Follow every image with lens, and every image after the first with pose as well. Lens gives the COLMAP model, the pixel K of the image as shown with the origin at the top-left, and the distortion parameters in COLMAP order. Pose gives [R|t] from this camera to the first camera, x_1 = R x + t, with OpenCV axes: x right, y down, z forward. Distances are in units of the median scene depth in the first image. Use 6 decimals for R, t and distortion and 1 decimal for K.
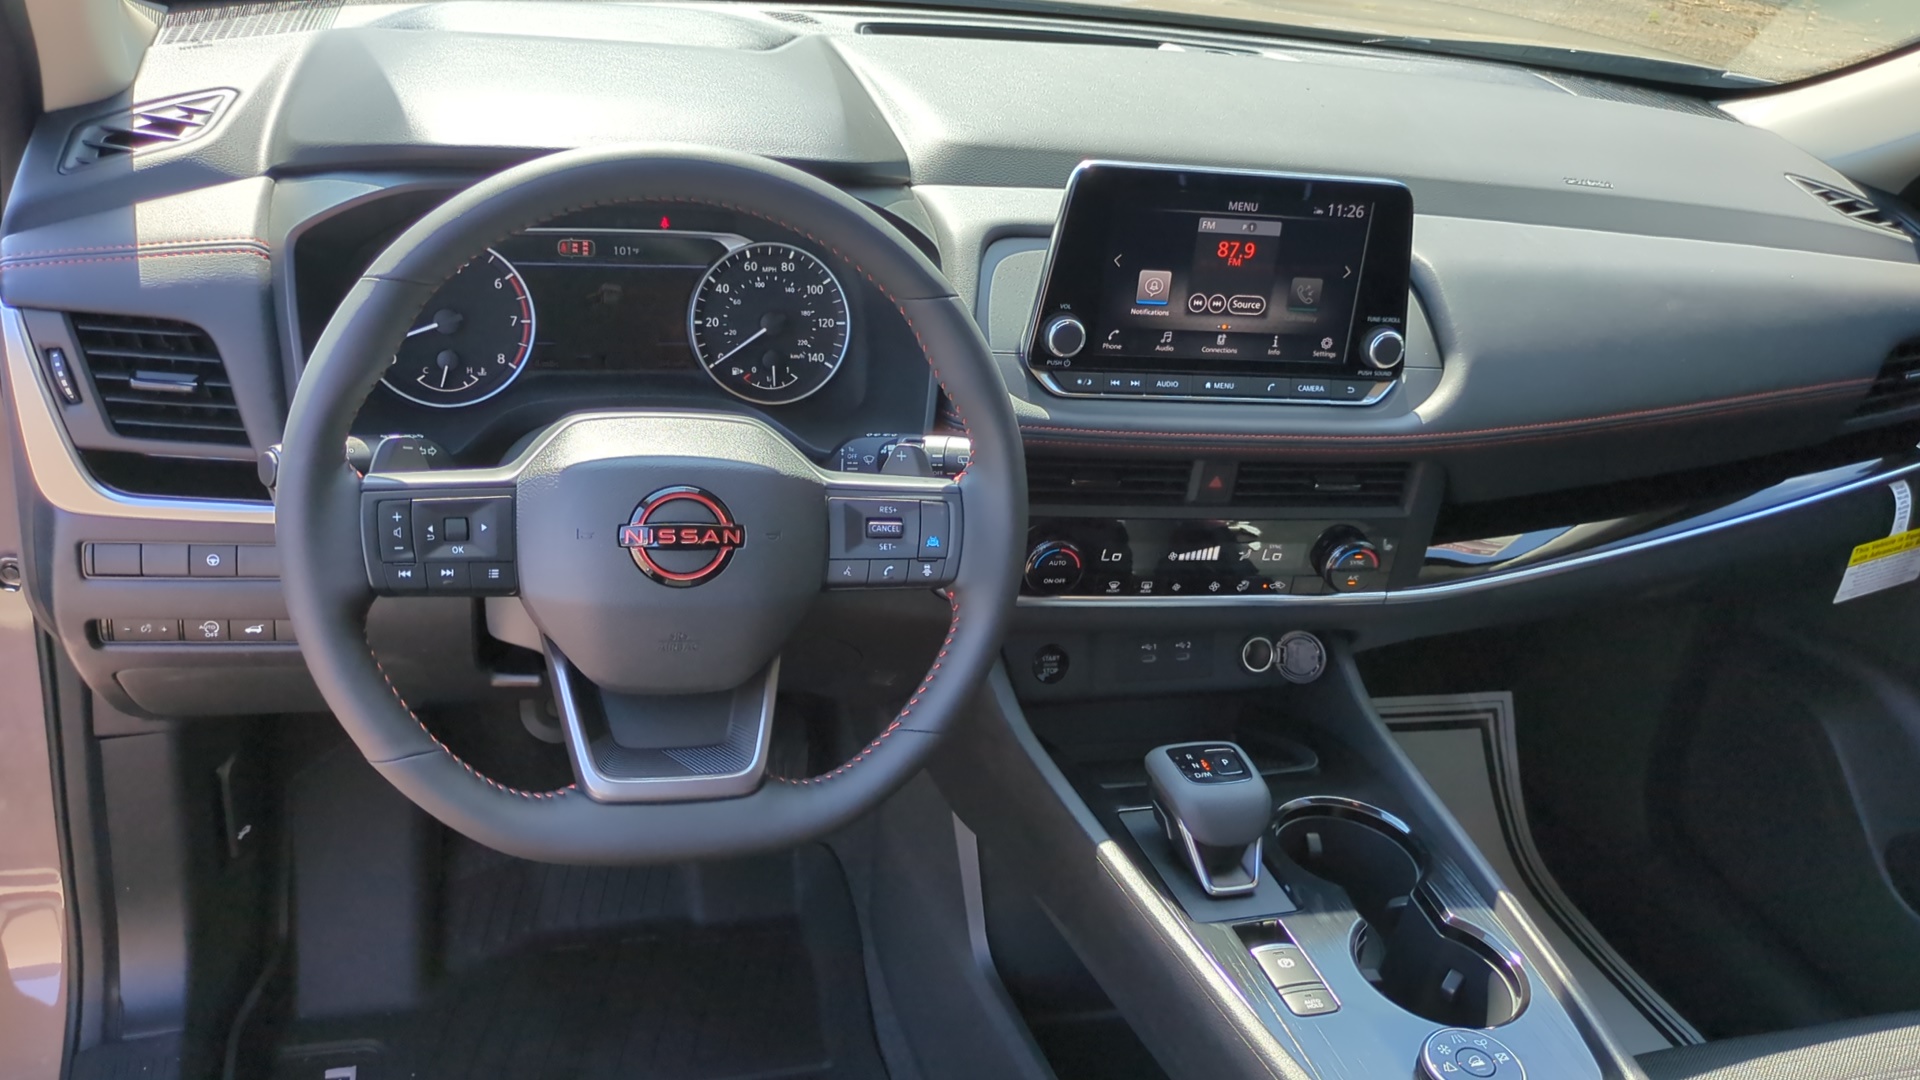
lens RADIAL K [[1643.9, 0, 961.3], [0, 1643.9, 527.8], [0, 0, 1]] dist [0.061086, -0.116019]
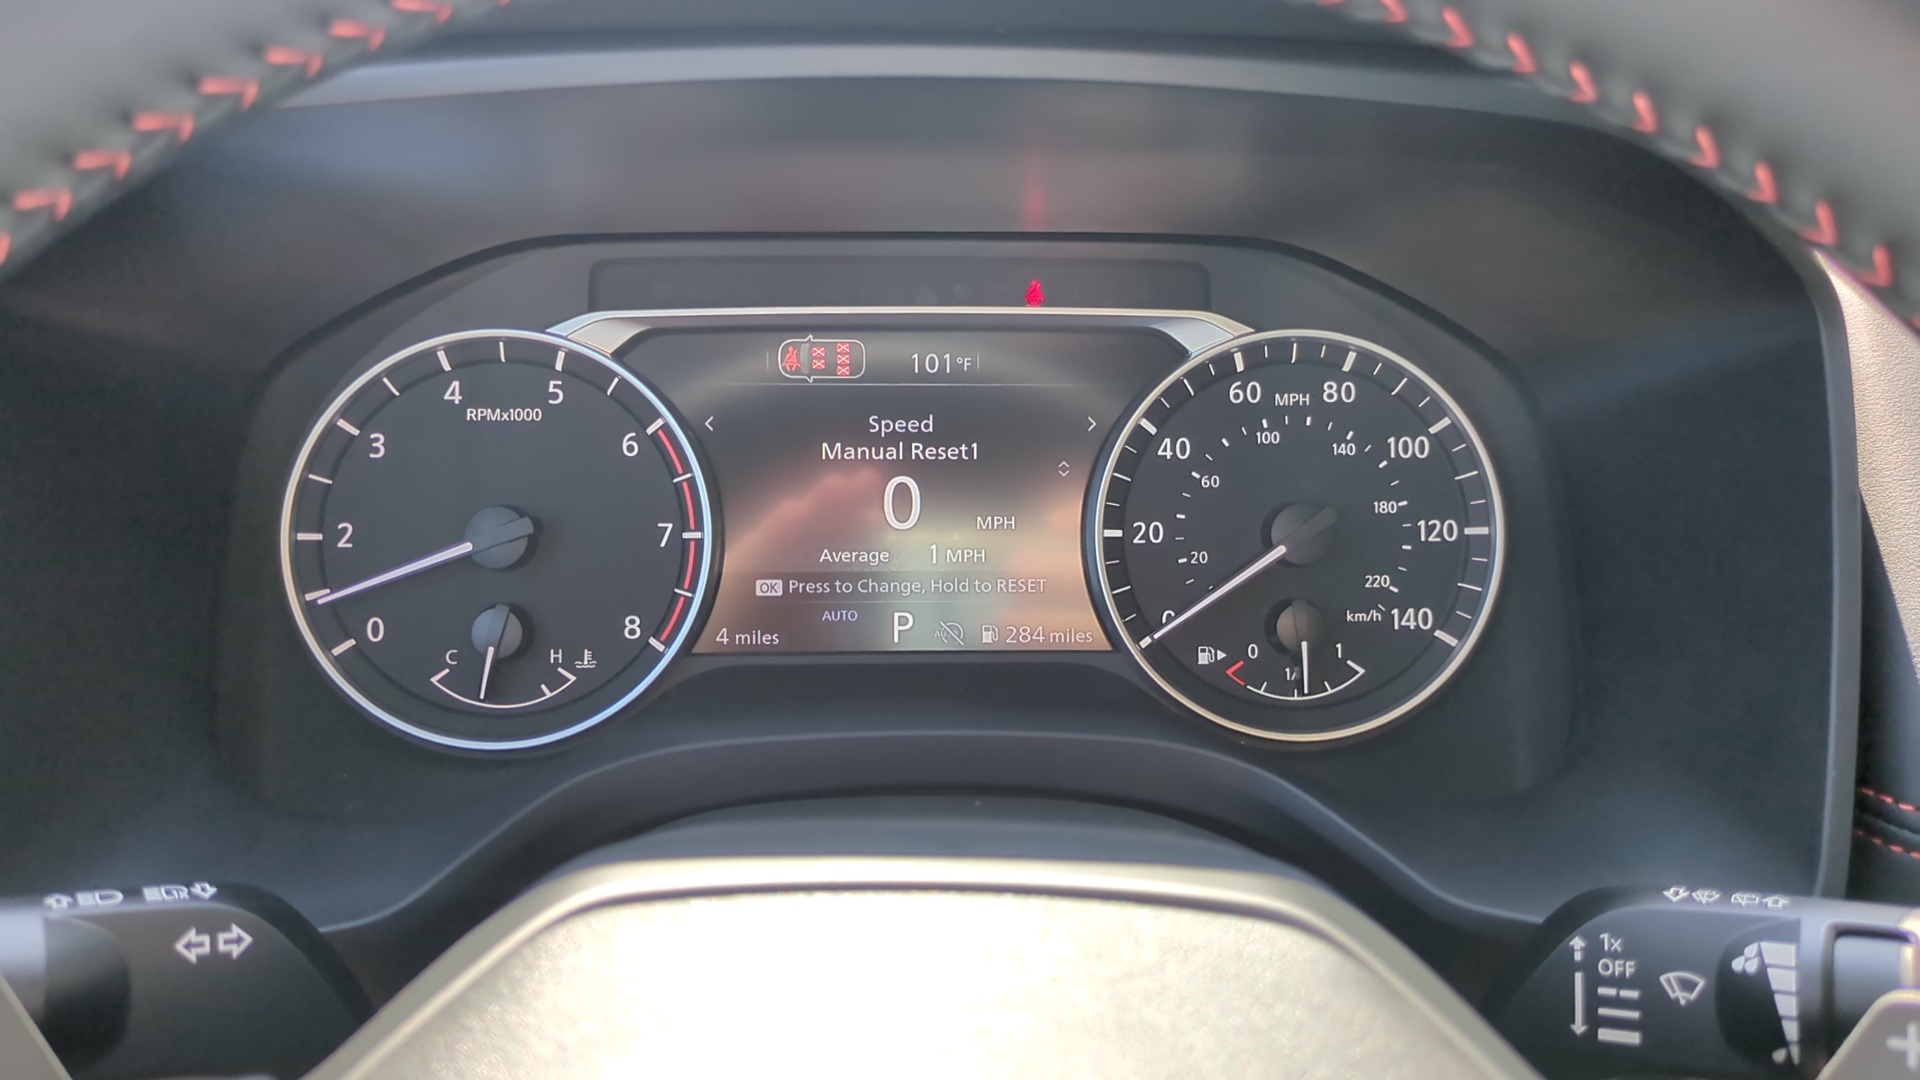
lens RADIAL K [[1649.7, 0, 960.0], [0, 1649.7, 540.0], [0, 0, 1]] dist [0.029383, -0.097768]
pose [[0.962456, -0.015033, -0.271021, -0.086994], [-0.023461, 0.990121, -0.138236, -0.066910], [0.270422, 0.139405, 0.952595, 0.608959]]
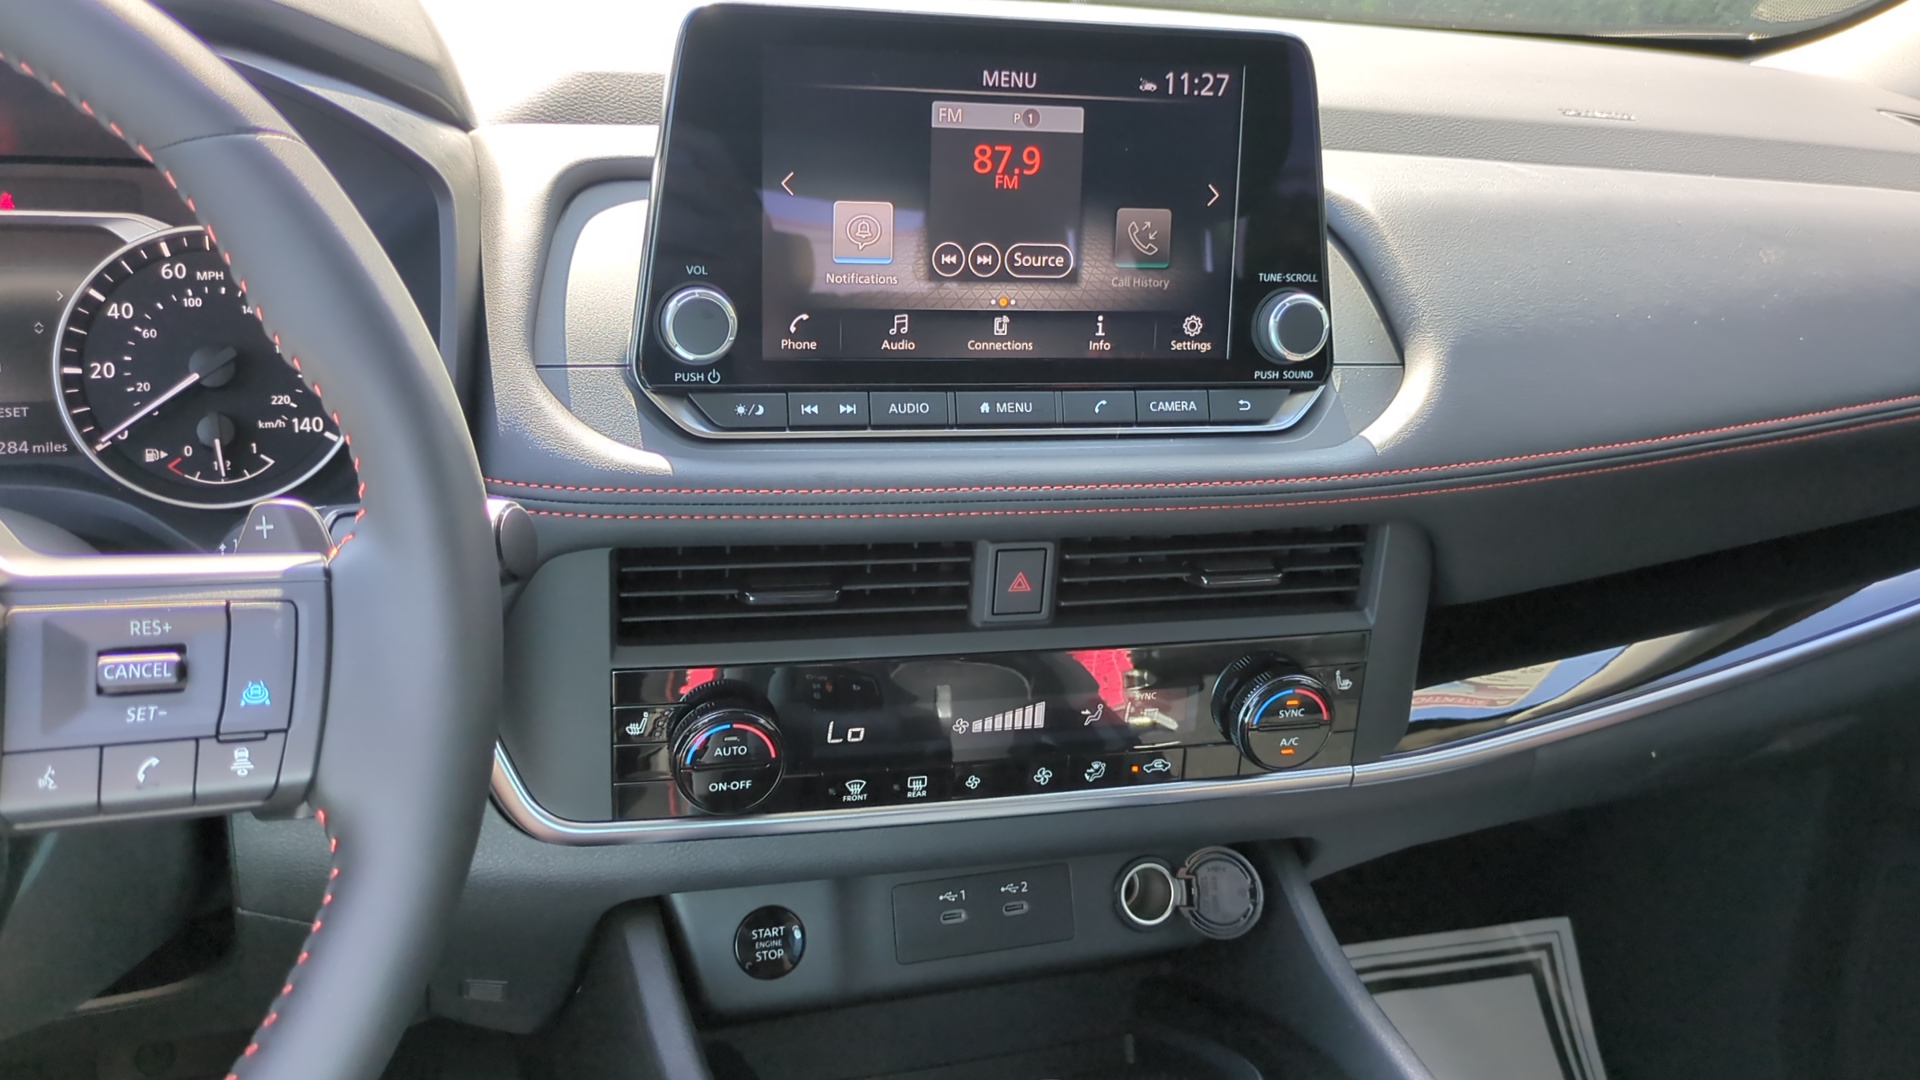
lens RADIAL K [[1643.9, 0, 961.3], [0, 1643.9, 527.8], [0, 0, 1]] dist [0.061086, -0.116019]
pose [[0.997059, -0.076031, 0.009592, 0.131630], [0.076608, 0.985693, -0.150137, 0.035484], [0.001960, 0.150431, 0.988619, 0.450672]]
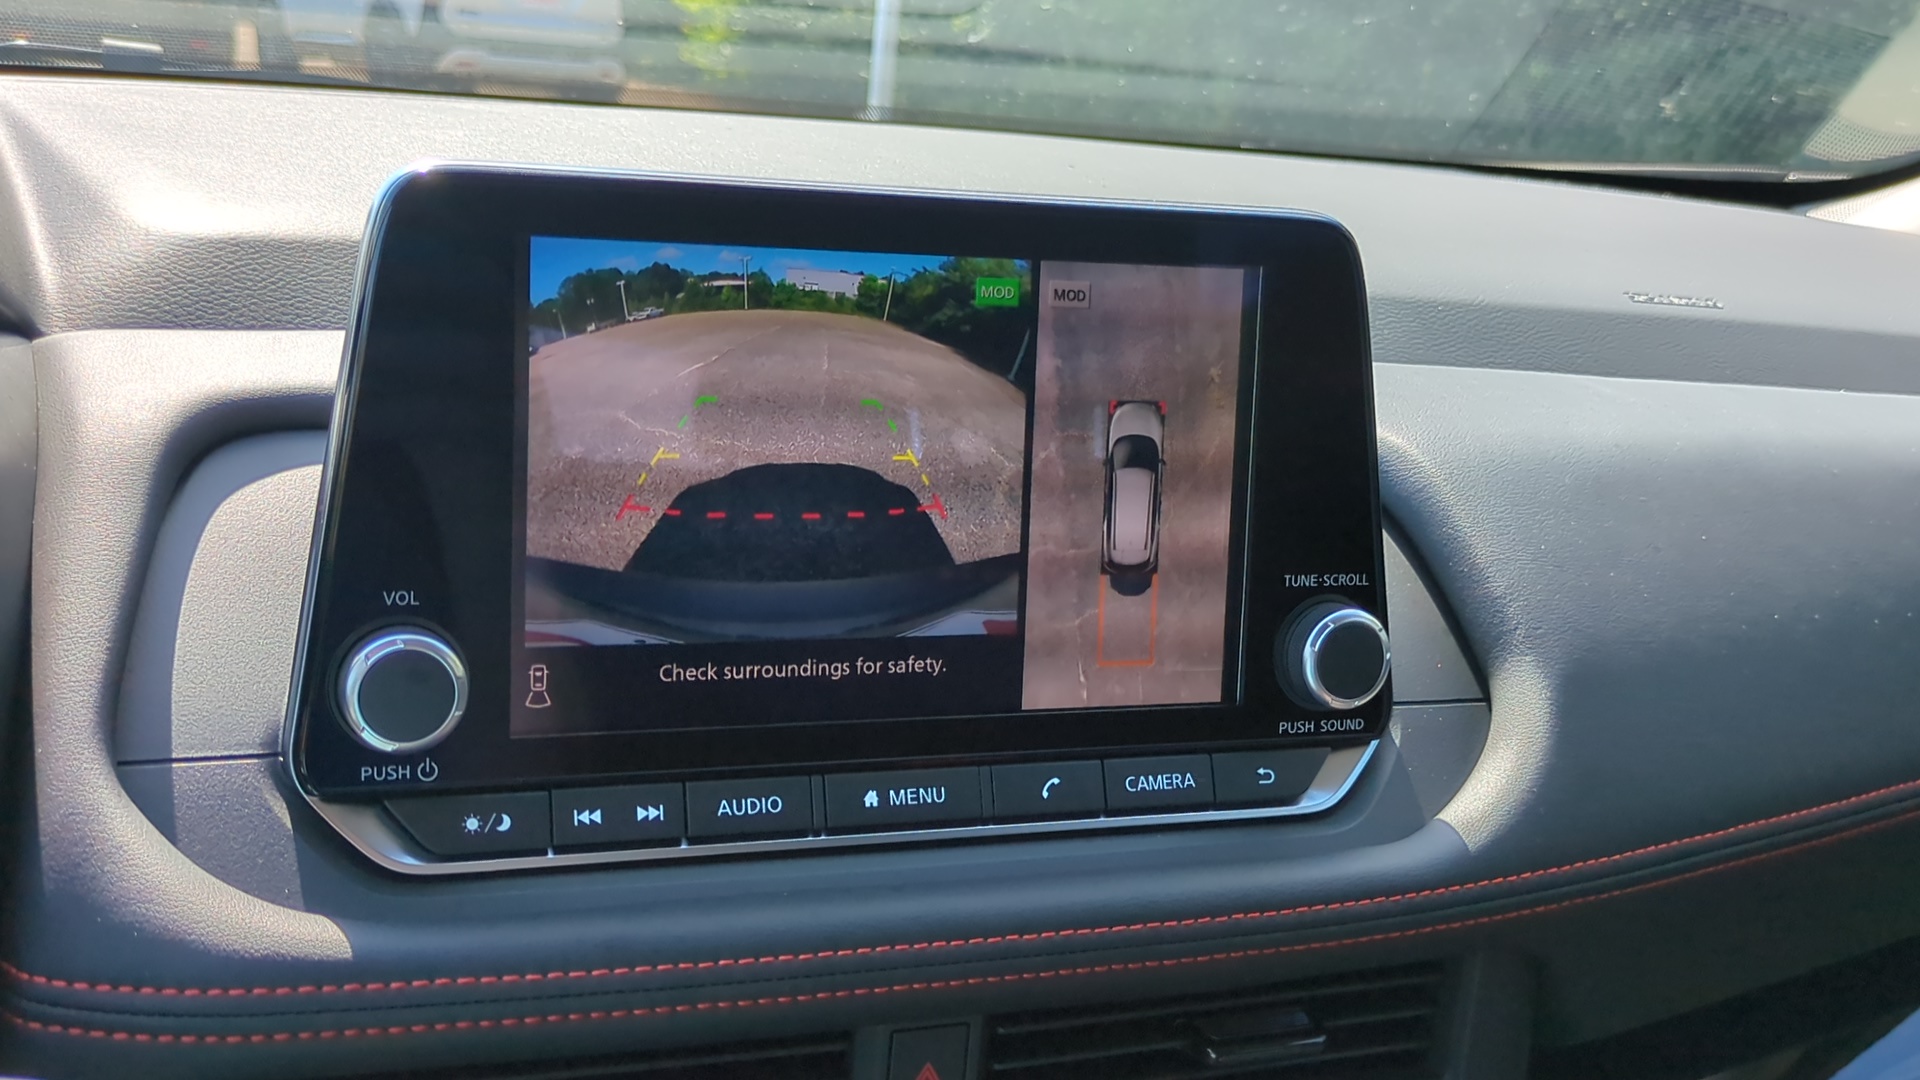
lens RADIAL K [[1972.7, 0, 960.0], [0, 1972.7, 540.0], [0, 0, 1]] dist [0.058200, -0.207794]
pose [[0.989510, -0.077452, 0.121947, 0.120105], [0.102467, 0.971329, -0.214523, -0.047562], [-0.101835, 0.224768, 0.969076, 0.573007]]
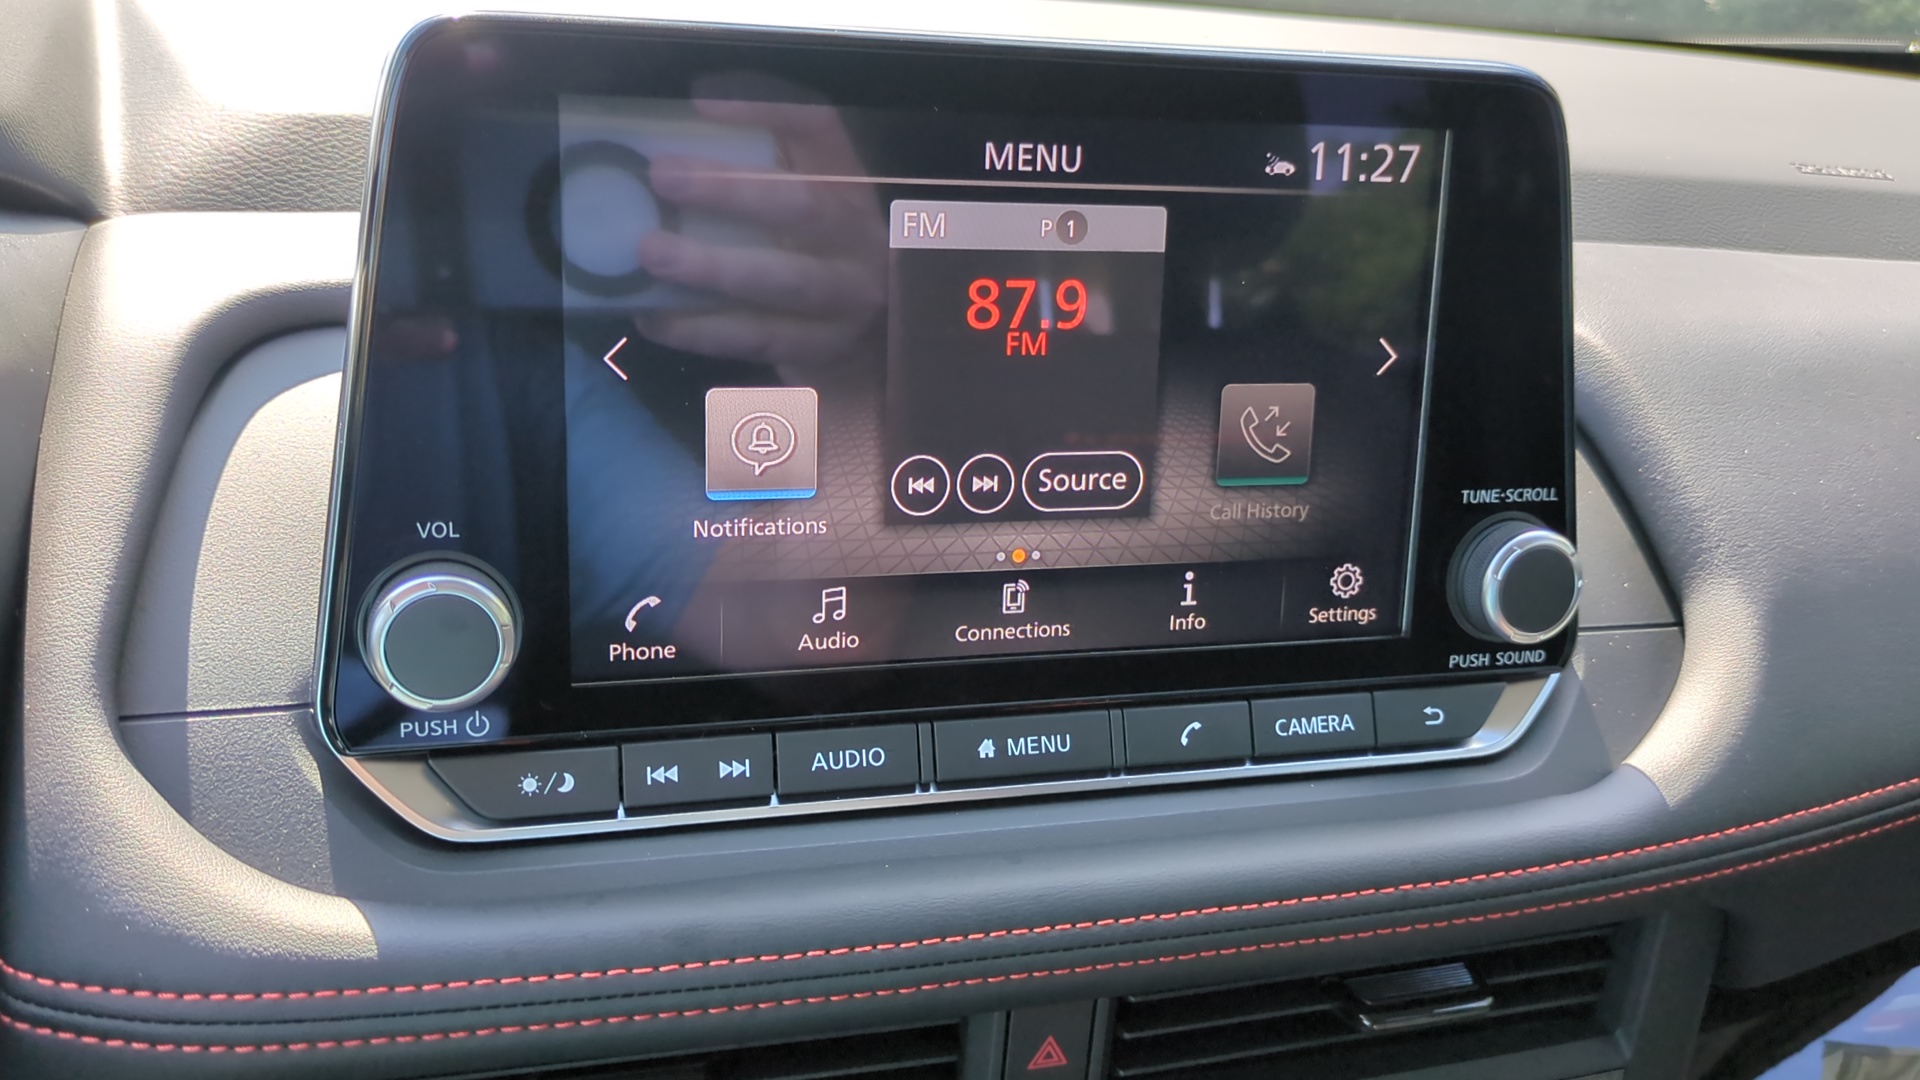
lens RADIAL K [[1649.7, 0, 960.0], [0, 1649.7, 540.0], [0, 0, 1]] dist [0.029383, -0.097768]
pose [[0.995846, -0.080313, 0.042904, 0.132953], [0.085223, 0.988027, -0.128605, -0.084574], [-0.032062, 0.131727, 0.990767, 0.680472]]
